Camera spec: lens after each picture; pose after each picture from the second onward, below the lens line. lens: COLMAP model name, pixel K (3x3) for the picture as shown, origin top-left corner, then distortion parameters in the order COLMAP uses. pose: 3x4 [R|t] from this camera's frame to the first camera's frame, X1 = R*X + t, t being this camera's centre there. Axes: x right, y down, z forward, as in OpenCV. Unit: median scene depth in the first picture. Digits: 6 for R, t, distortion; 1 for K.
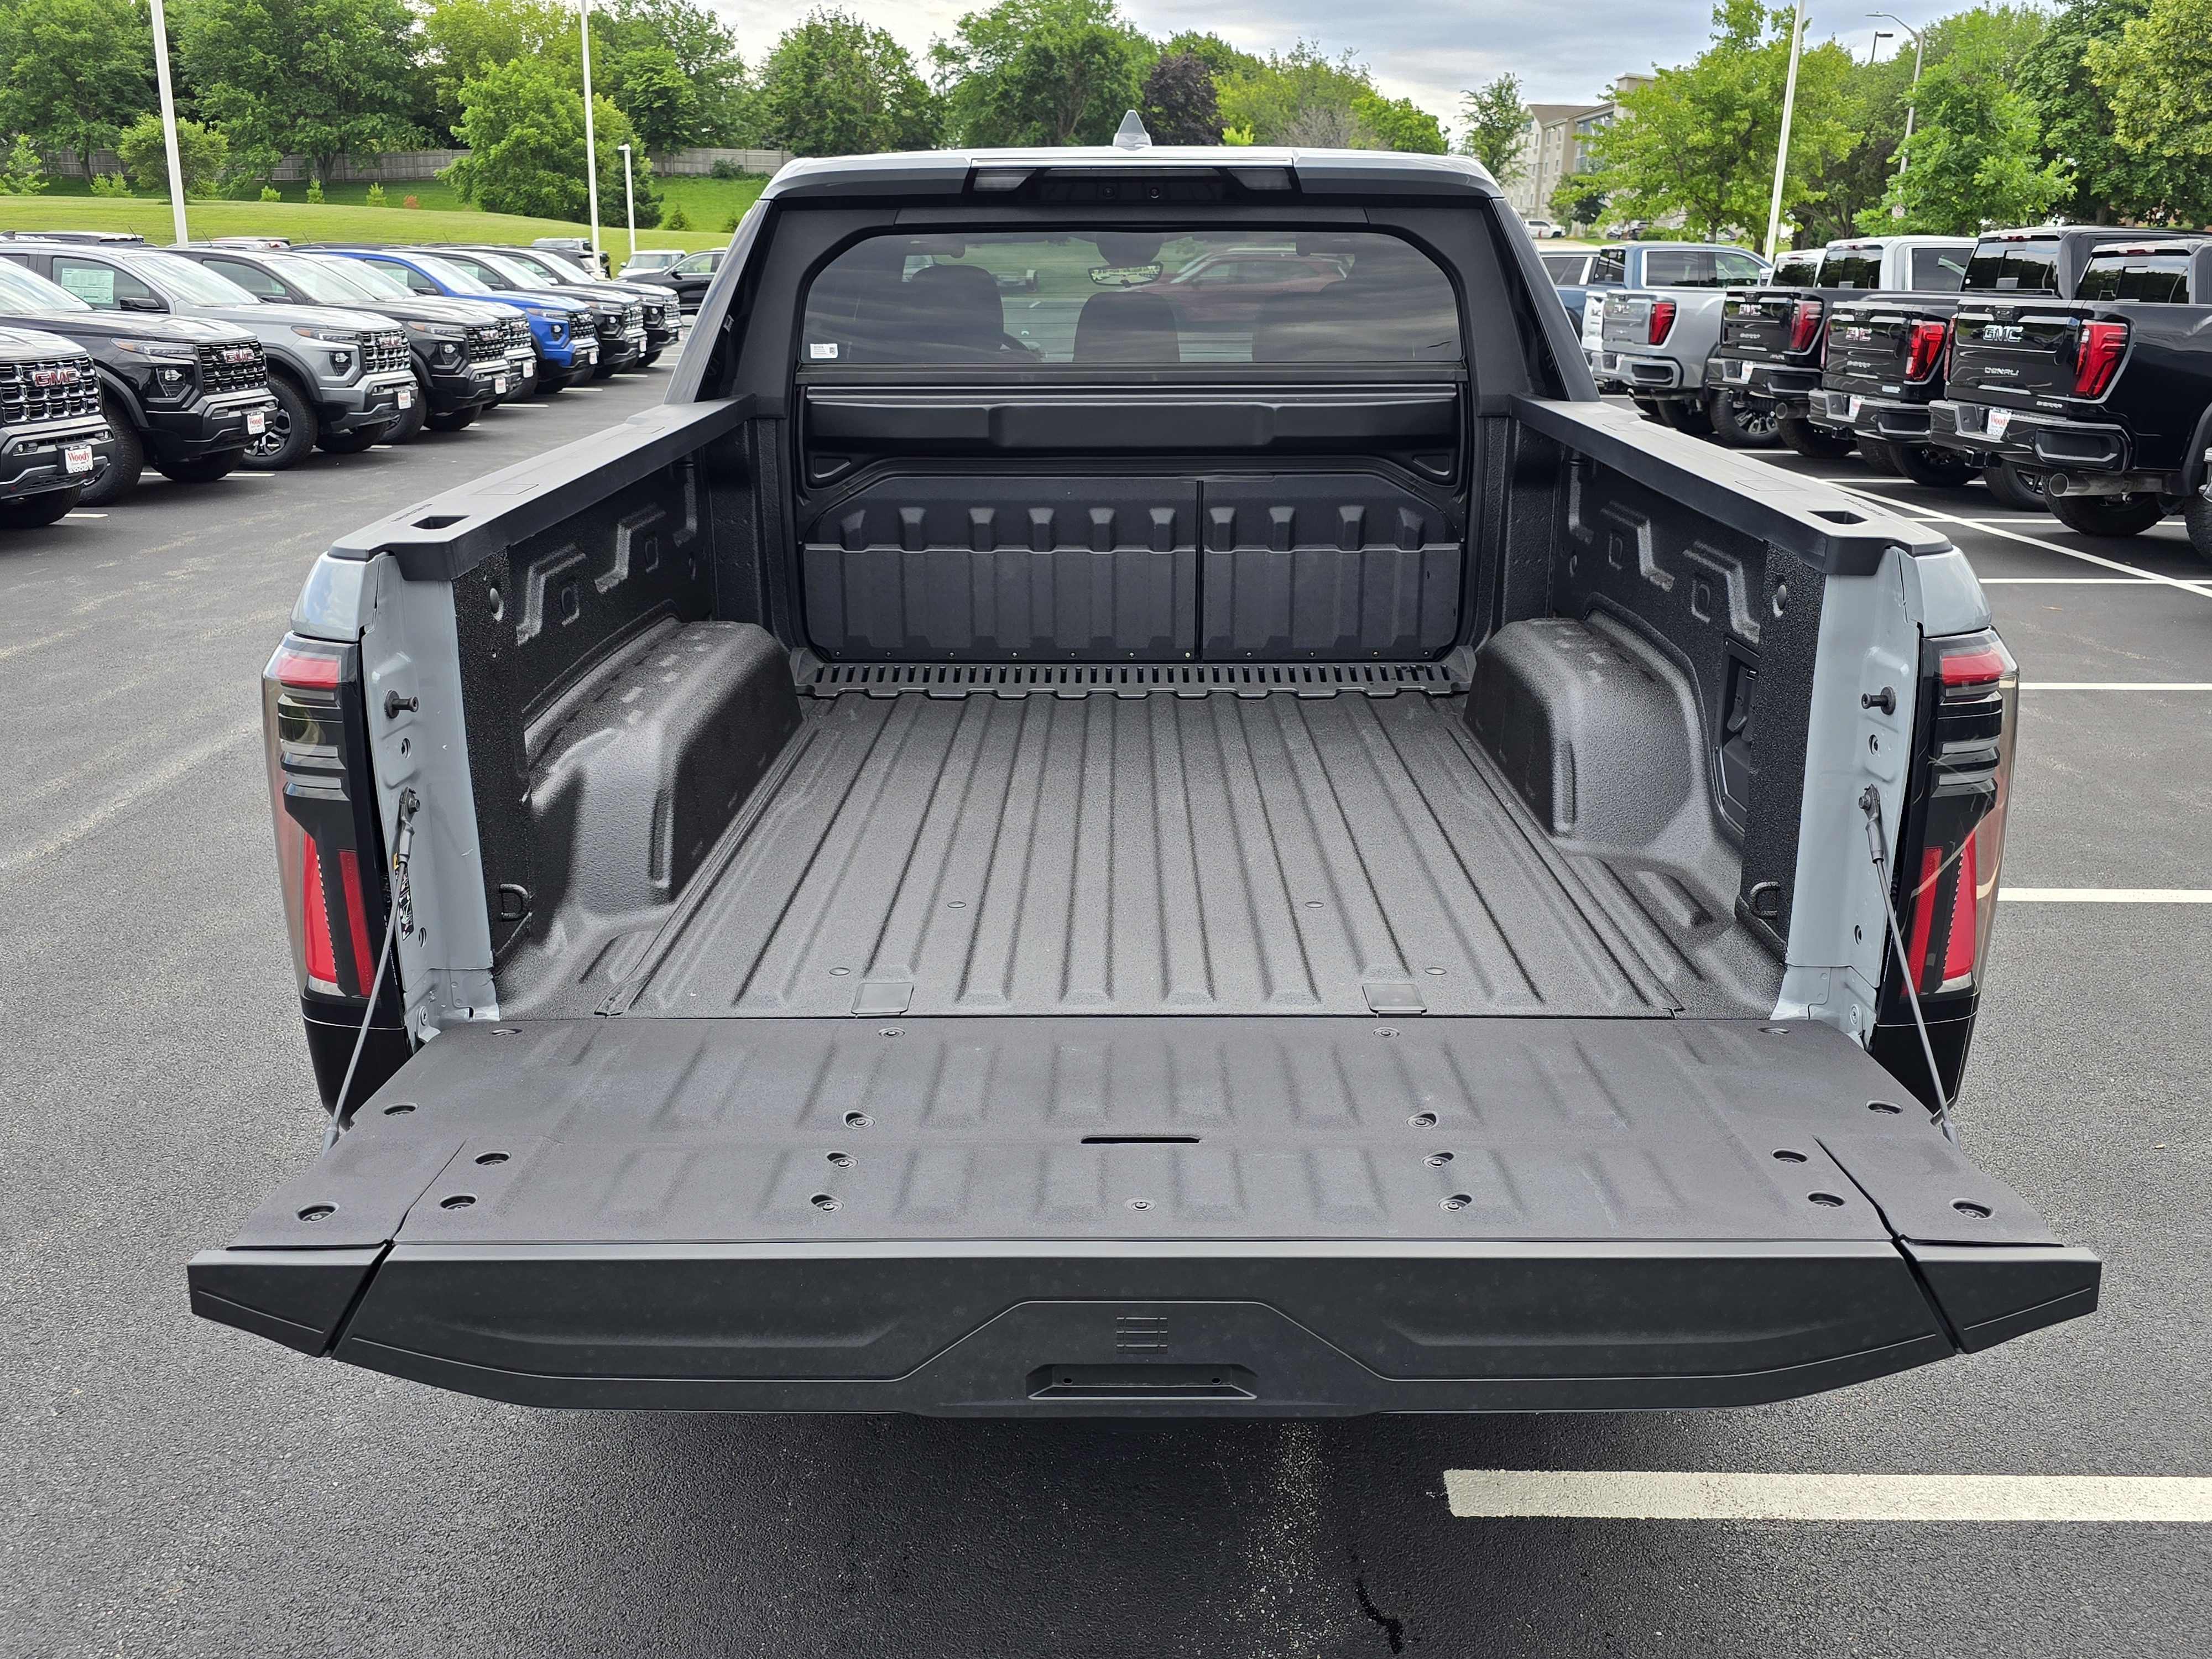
lens RADIAL K [[1872.2, 0, 1117.8], [0, 1872.2, 828.9], [0, 0, 1]] dist [0.044585, -0.029064]
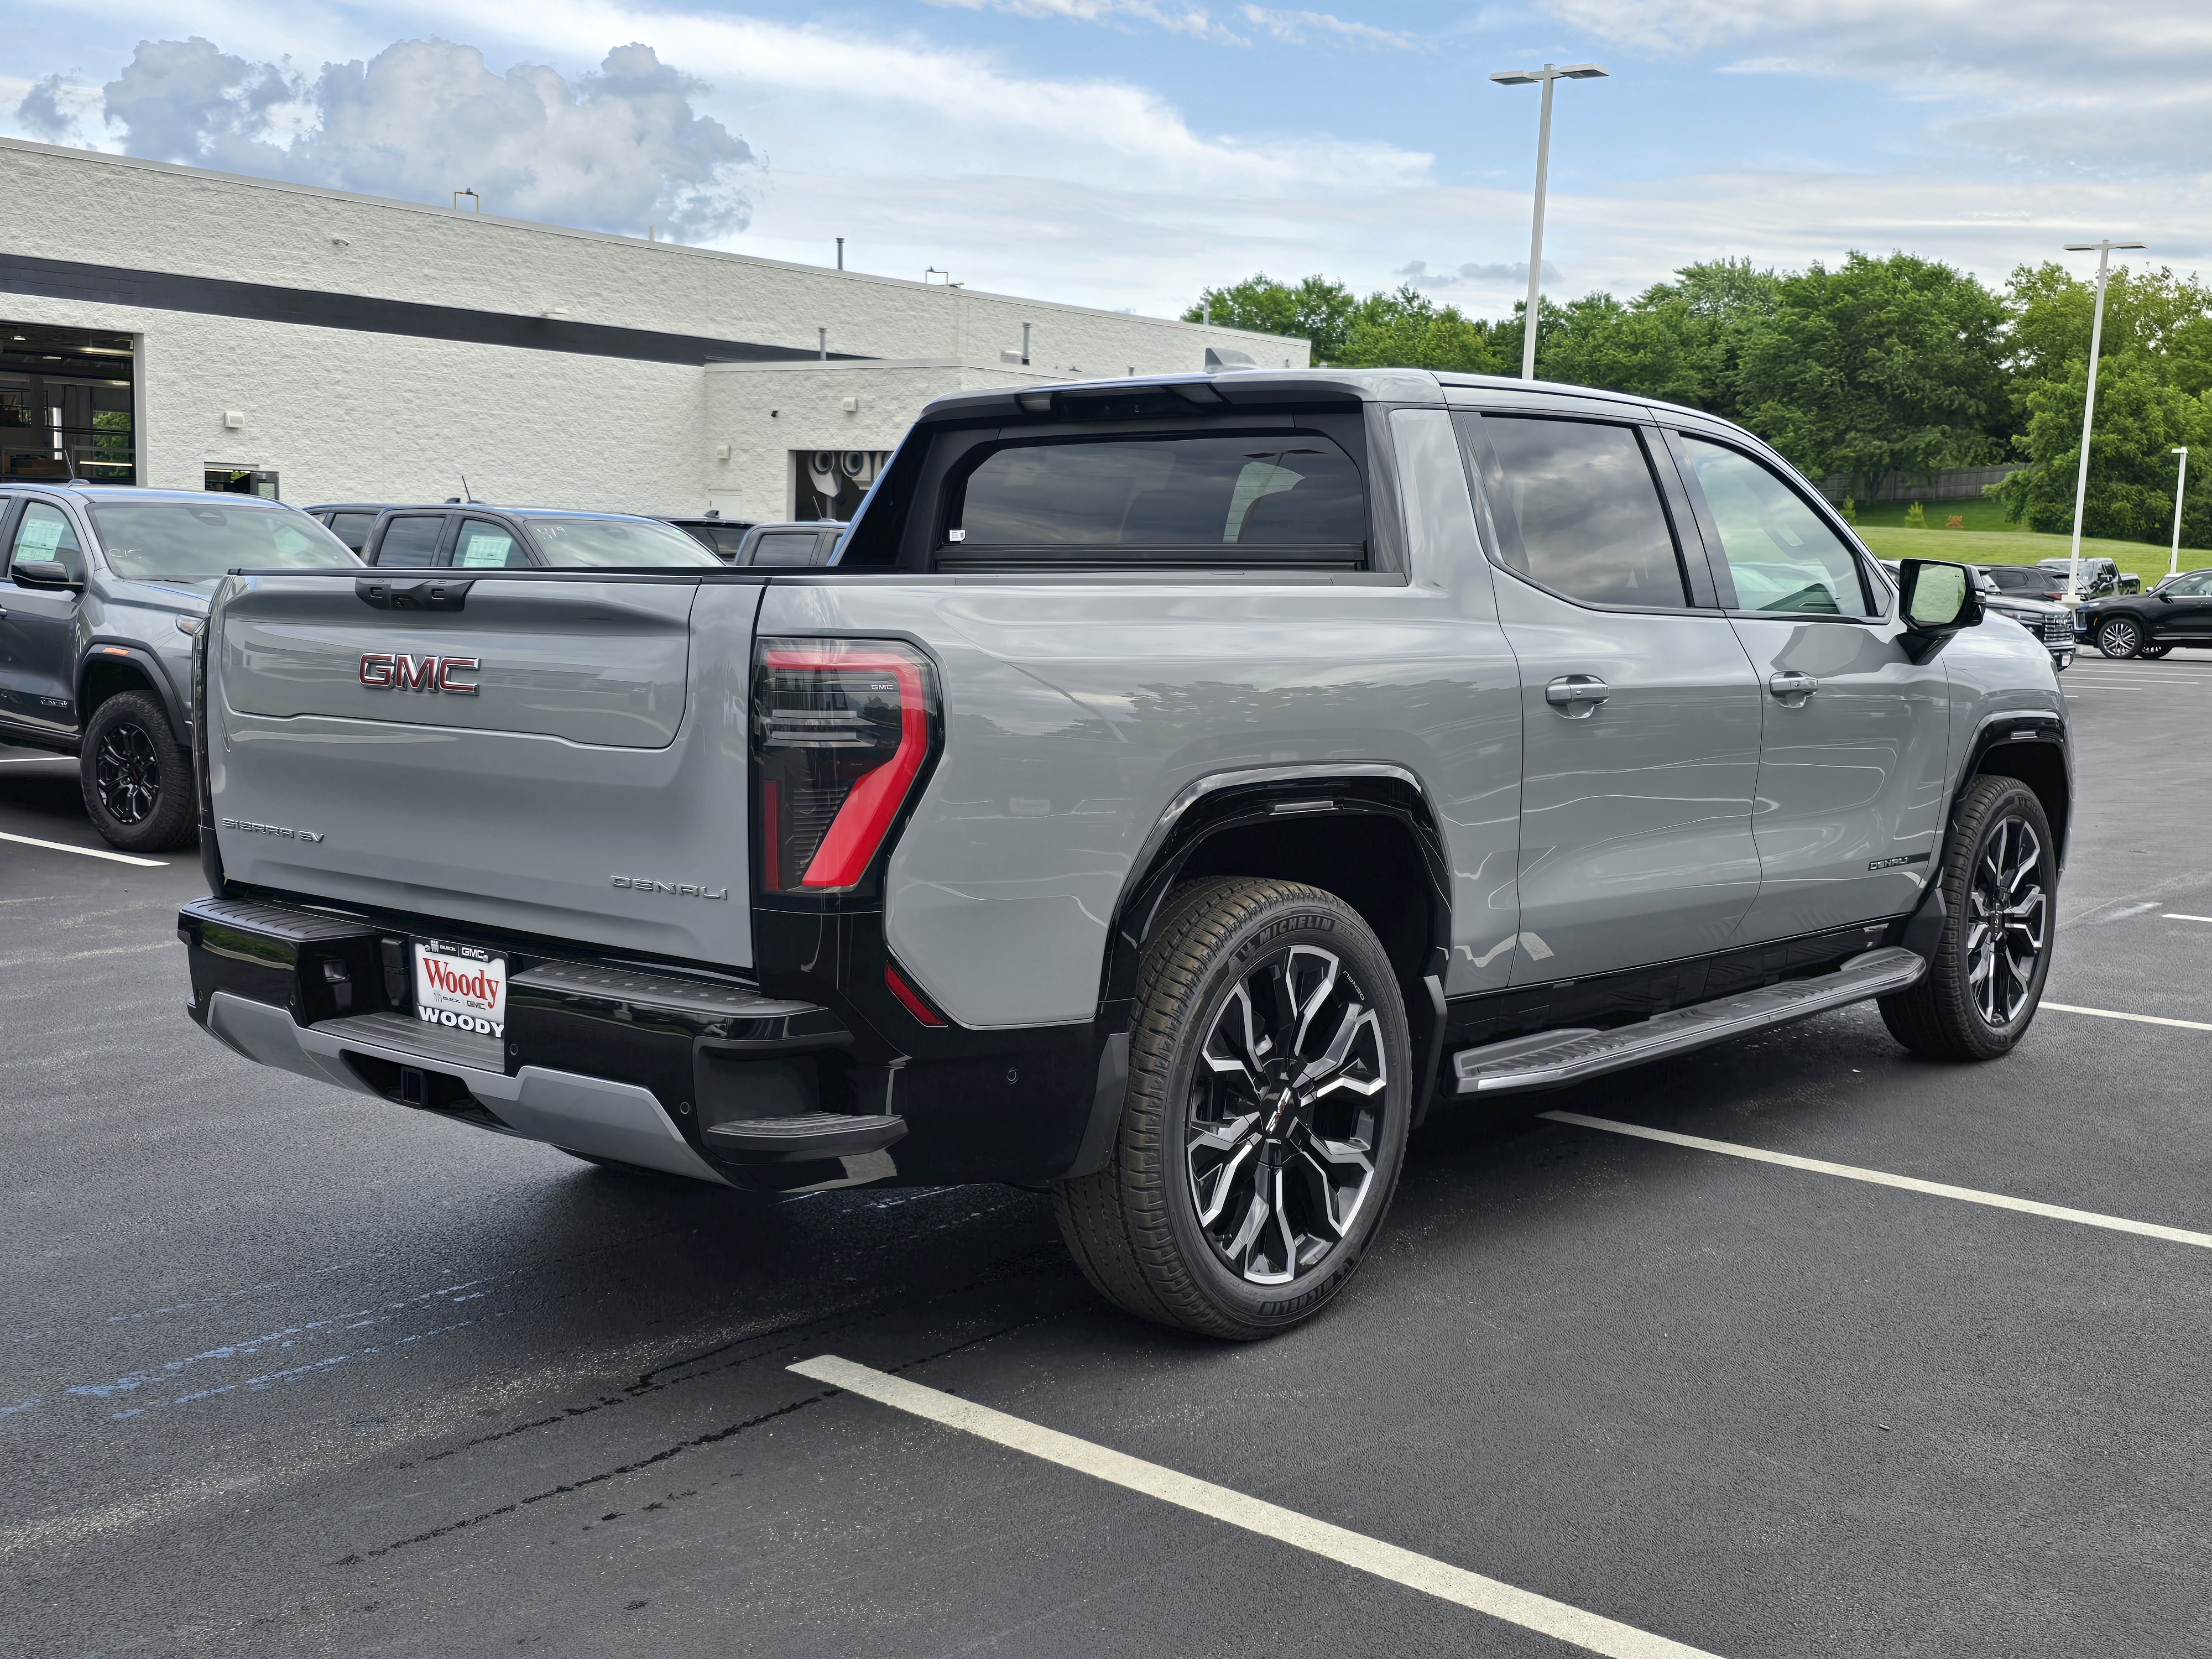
lens RADIAL K [[2347.0, 0, 1117.6], [0, 2347.0, 849.3], [0, 0, 1]] dist [0.043892, 0.000000]
pose [[0.765954, 0.086922, -0.636993, 0.086008], [-0.202290, 0.973076, -0.110461, 0.009847], [0.610241, 0.213465, 0.762915, -0.009974]]
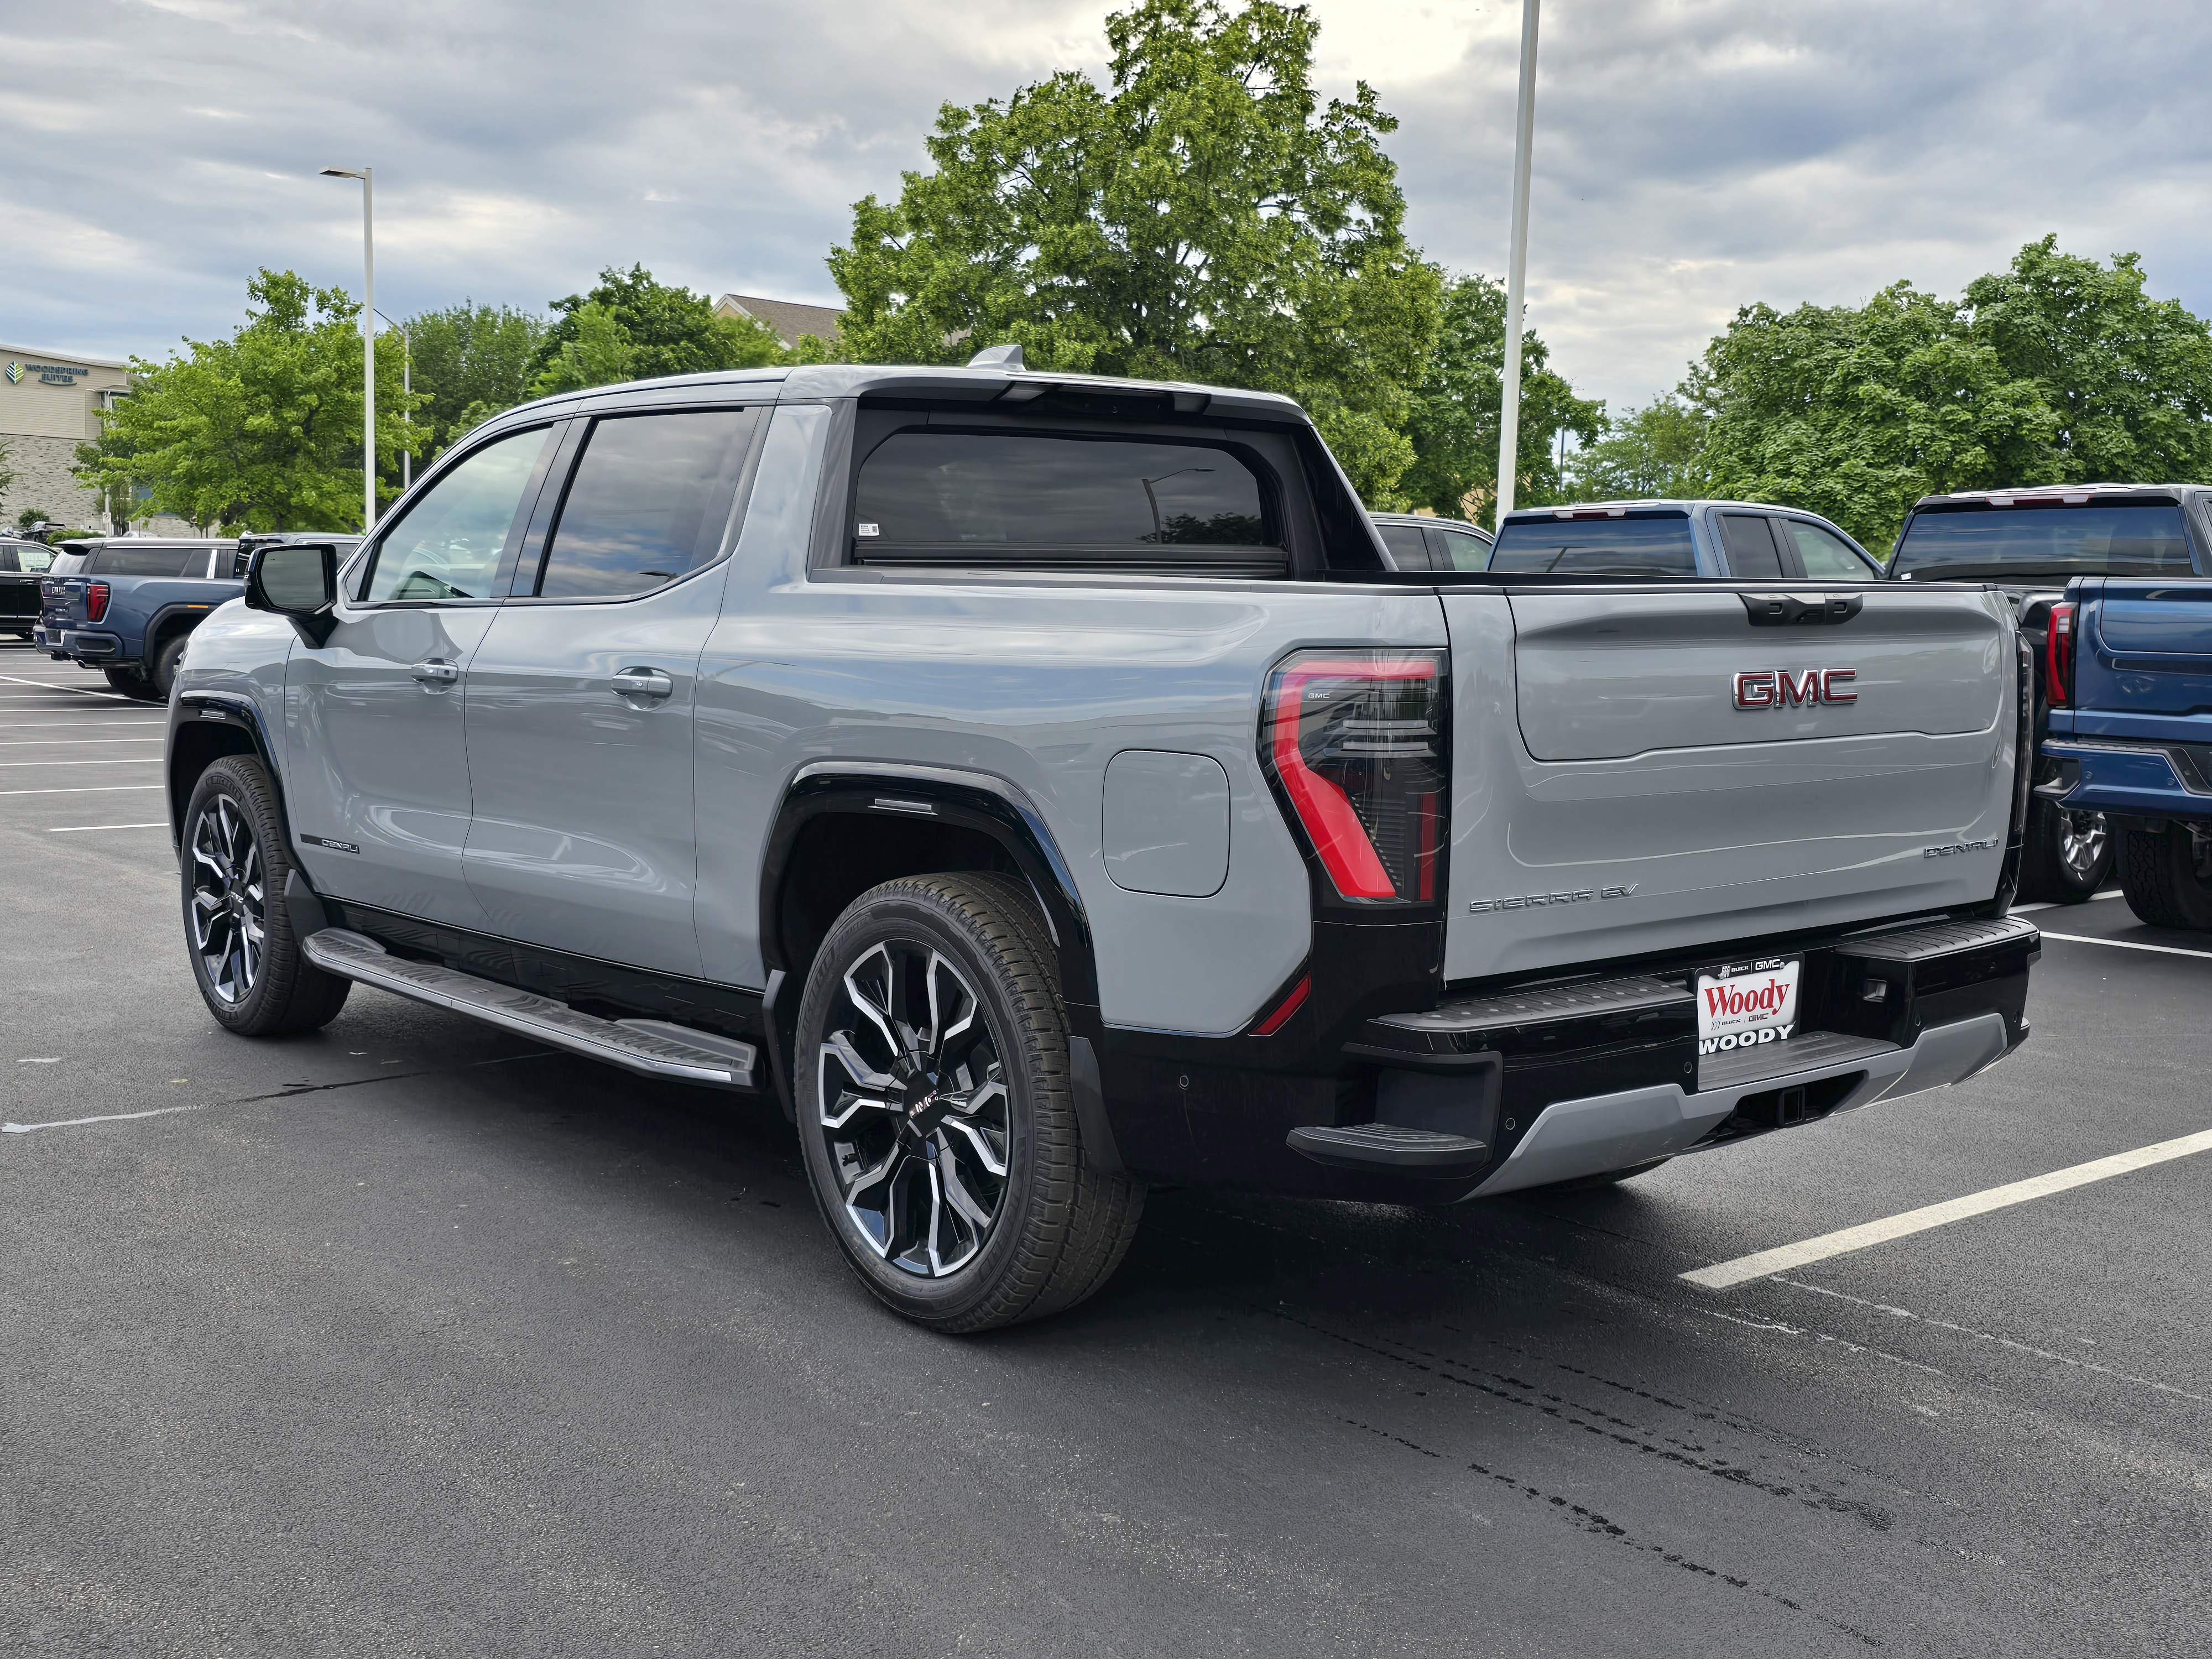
lens RADIAL K [[2347.0, 0, 1050.3], [0, 2347.0, 834.1], [0, 0, 1]] dist [0.043892, 0.000000]
pose [[0.783306, -0.065464, 0.618180, -0.083846], [0.177047, 0.976748, -0.120904, 0.009927], [-0.595891, 0.204152, 0.776682, -0.010272]]
